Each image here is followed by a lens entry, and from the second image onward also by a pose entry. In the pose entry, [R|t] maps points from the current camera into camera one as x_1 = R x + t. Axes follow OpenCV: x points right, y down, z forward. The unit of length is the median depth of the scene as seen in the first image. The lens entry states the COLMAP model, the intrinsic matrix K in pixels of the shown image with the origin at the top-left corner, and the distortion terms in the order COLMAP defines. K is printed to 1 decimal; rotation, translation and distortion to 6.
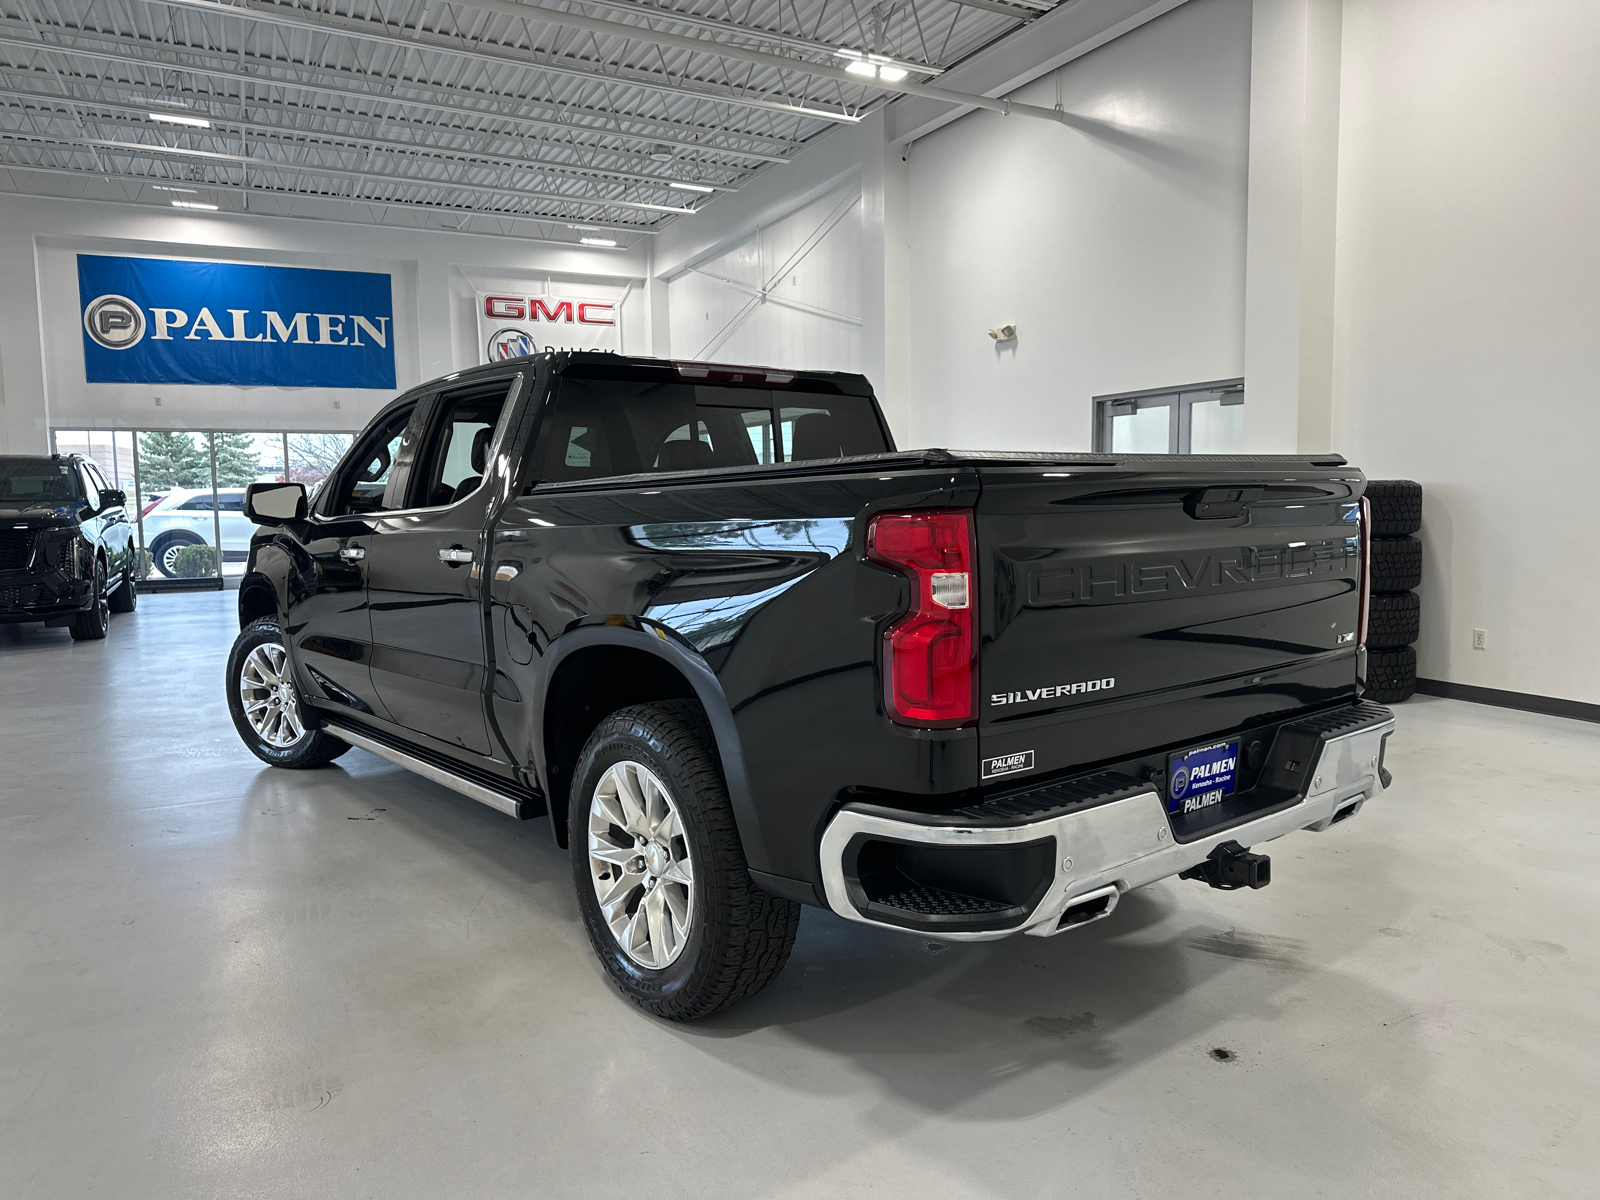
lens RADIAL K [[1111.3, 0, 803.0], [0, 1111.3, 608.6], [0, 0, 1]] dist [0.043815, -0.068332]
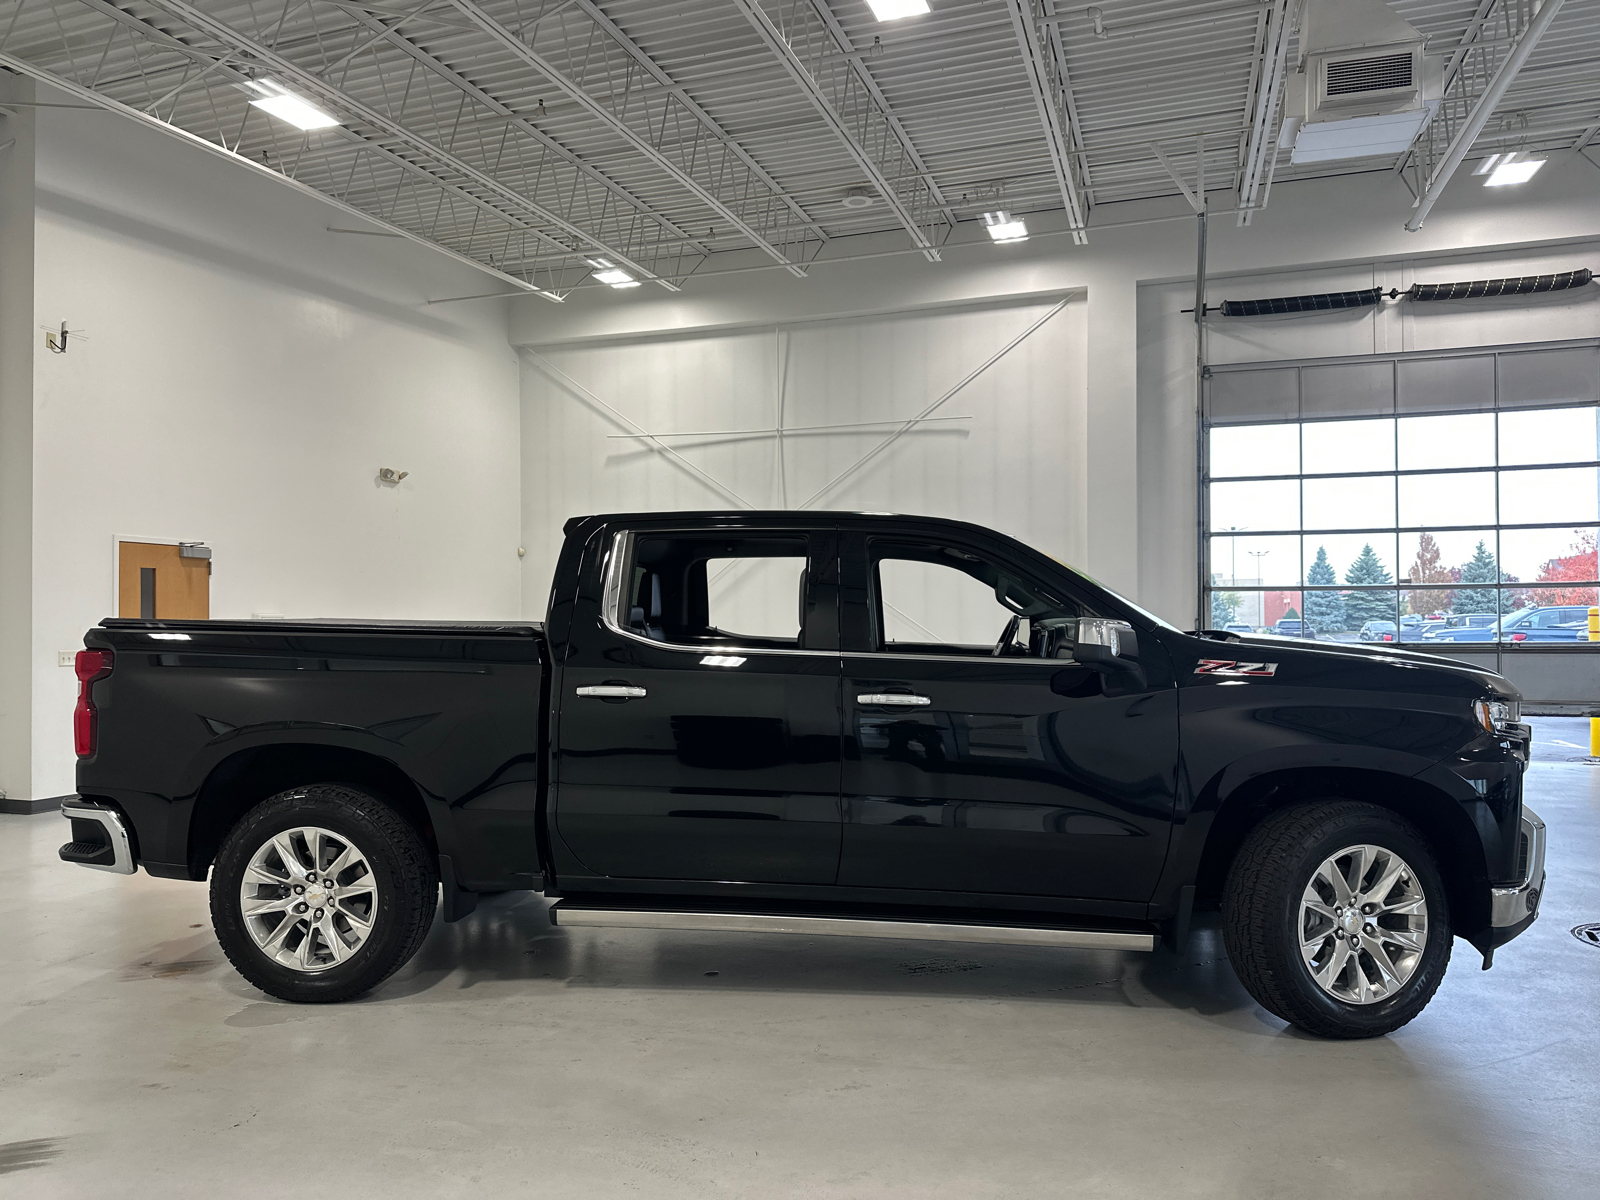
lens RADIAL K [[1111.3, 0, 791.7], [0, 1111.3, 604.6], [0, 0, 1]] dist [0.043815, -0.068332]
pose [[-0.708977, -0.000246, -0.705232, 0.180469], [-0.054158, 0.997066, 0.054098, -0.057952], [0.703149, 0.076549, -0.706910, 0.544338]]
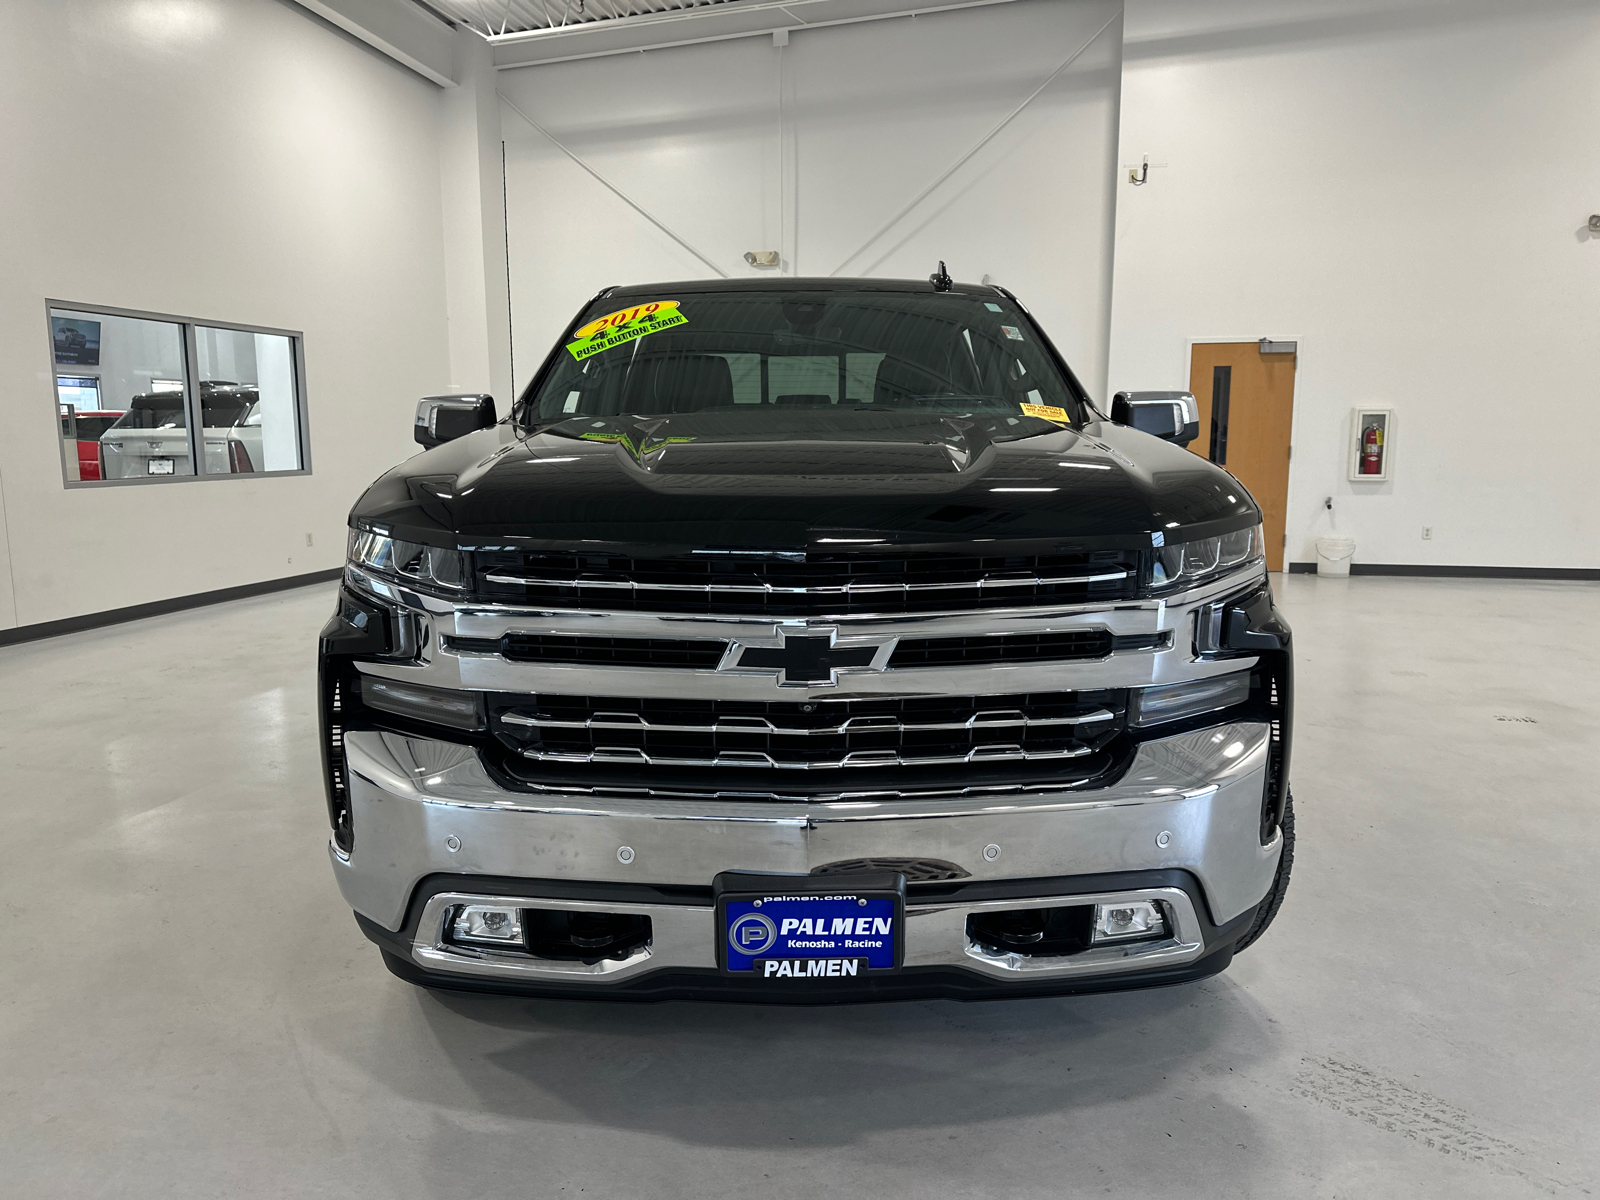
lens RADIAL K [[1111.3, 0, 804.6], [0, 1111.3, 599.7], [0, 0, 1]] dist [0.043815, -0.068332]
pose [[-0.782232, -0.078721, 0.617994, -0.243014], [0.069136, 0.974888, 0.211692, -0.048263], [-0.619139, 0.208318, -0.757146, 0.553011]]
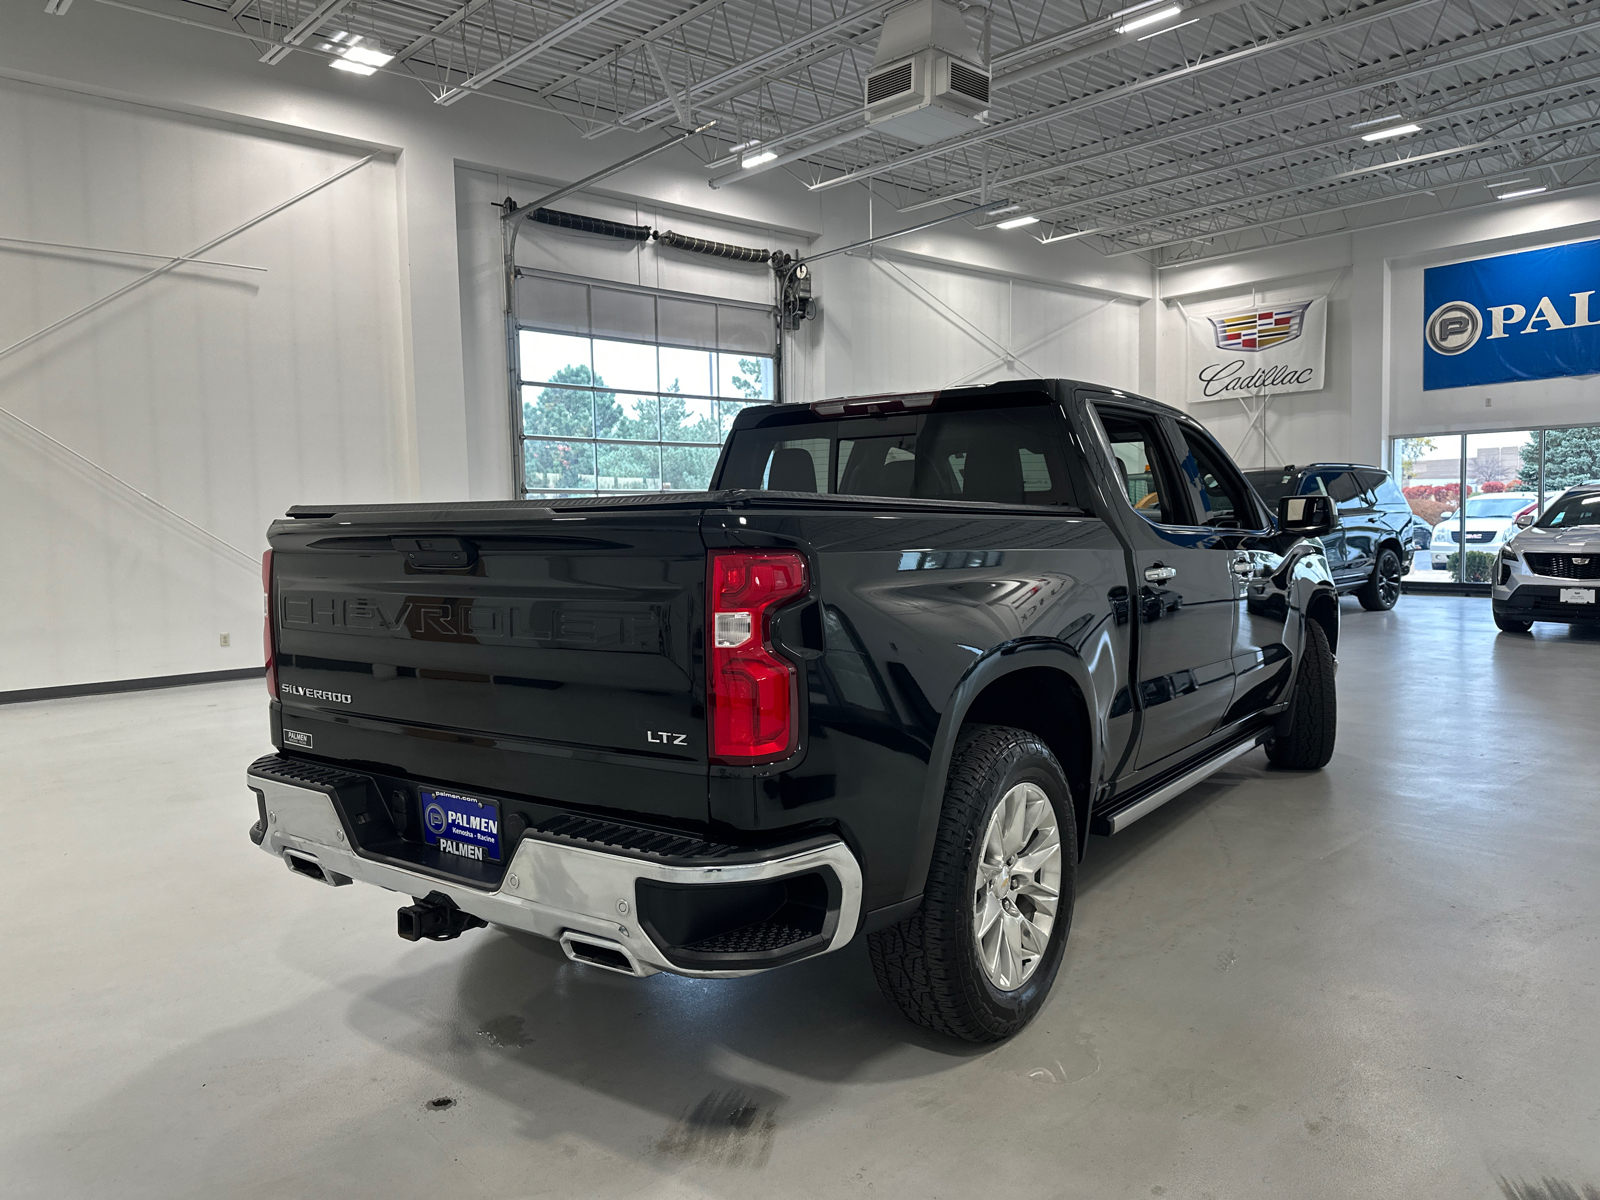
lens RADIAL K [[1111.3, 0, 805.6], [0, 1111.3, 609.4], [0, 0, 1]] dist [0.043815, -0.068332]
pose [[0.261950, 0.078490, -0.961884, 0.244716], [-0.072471, 0.995473, 0.061495, -0.021899], [0.962357, 0.053600, 0.266452, 0.181264]]
